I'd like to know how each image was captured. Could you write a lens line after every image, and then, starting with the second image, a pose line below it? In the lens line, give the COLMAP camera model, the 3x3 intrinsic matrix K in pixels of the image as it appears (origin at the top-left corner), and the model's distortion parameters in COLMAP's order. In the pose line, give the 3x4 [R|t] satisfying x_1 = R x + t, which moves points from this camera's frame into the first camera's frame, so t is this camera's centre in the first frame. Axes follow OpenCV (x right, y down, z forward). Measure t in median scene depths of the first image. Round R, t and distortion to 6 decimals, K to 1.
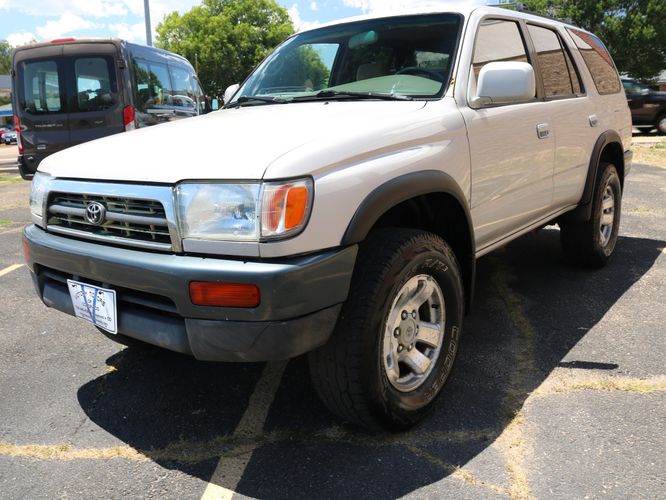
lens RADIAL K [[611.4, 0, 330.9], [0, 611.4, 249.9], [0, 0, 1]] dist [-0.145181, 0.114869]
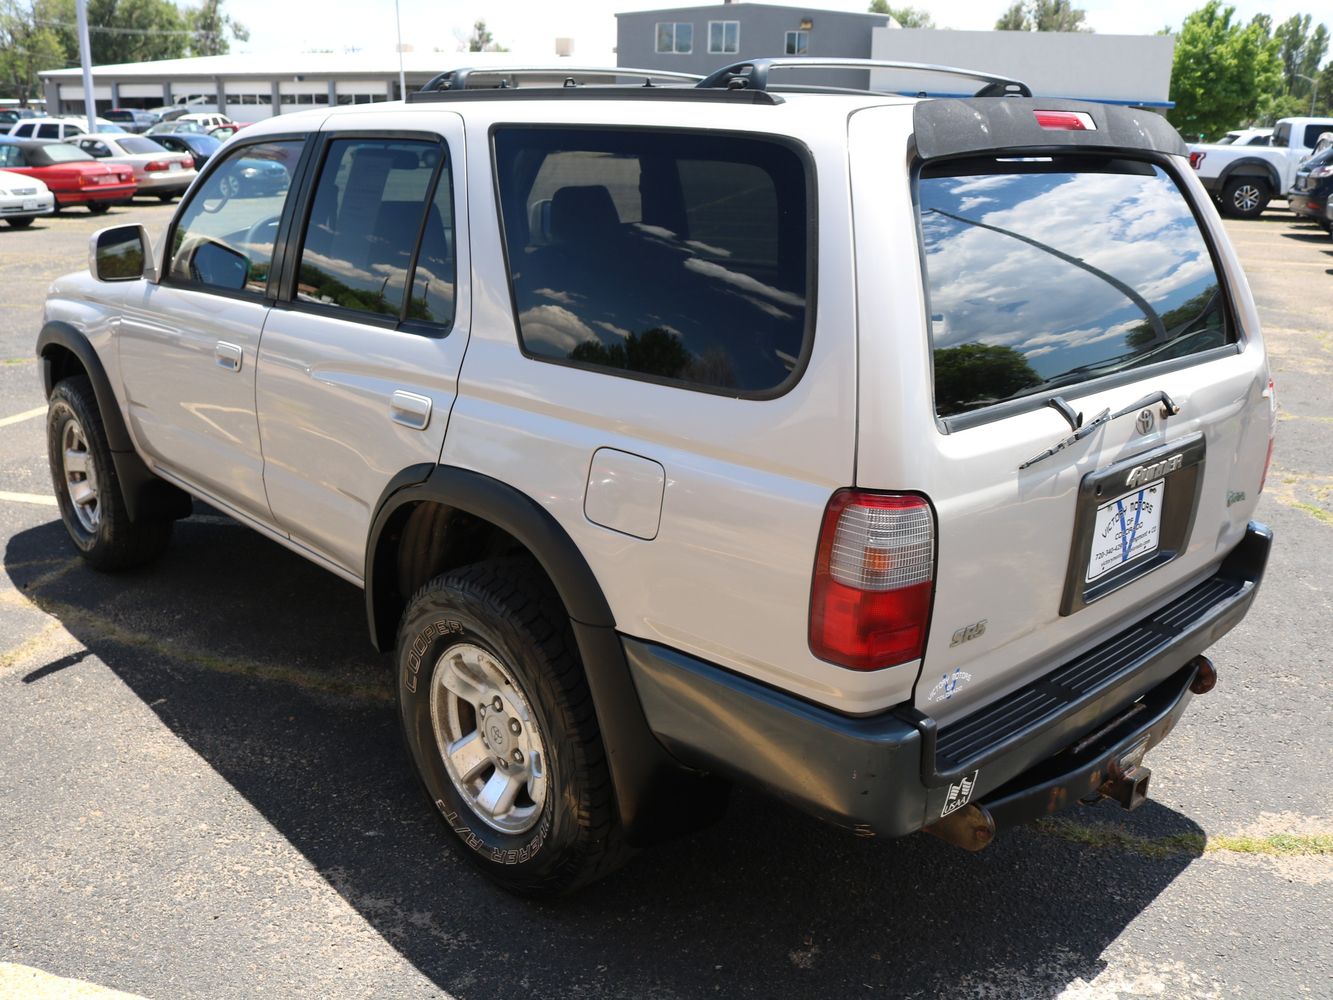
lens RADIAL K [[1224.4, 0, 663.4], [0, 1224.4, 485.9], [0, 0, 1]] dist [-0.083700, 0.013505]
pose [[-0.157241, 0.328097, -0.931465, 1.708308], [-0.225837, 0.906259, 0.357342, -0.724729], [0.961391, 0.266548, -0.068405, 1.883271]]
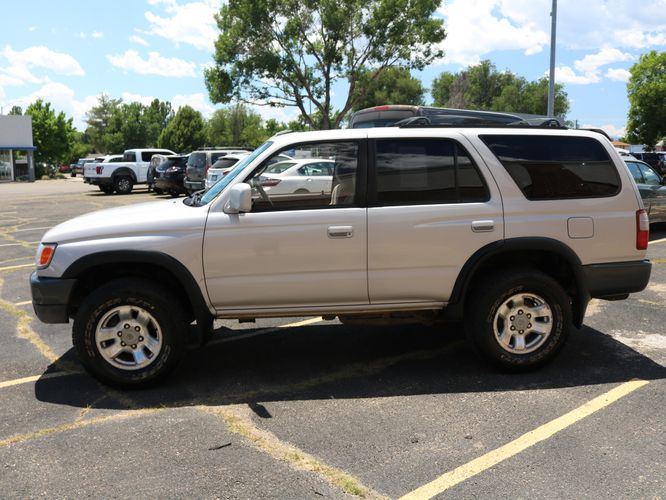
lens RADIAL K [[606.9, 0, 333.0], [0, 606.9, 250.0], [0, 0, 1]] dist [-0.101382, 0.005849]
pose [[0.699887, 0.147899, -0.698773, 1.566264], [-0.183548, 0.982714, 0.024156, -0.241492], [0.690267, 0.111352, 0.714935, 0.117915]]
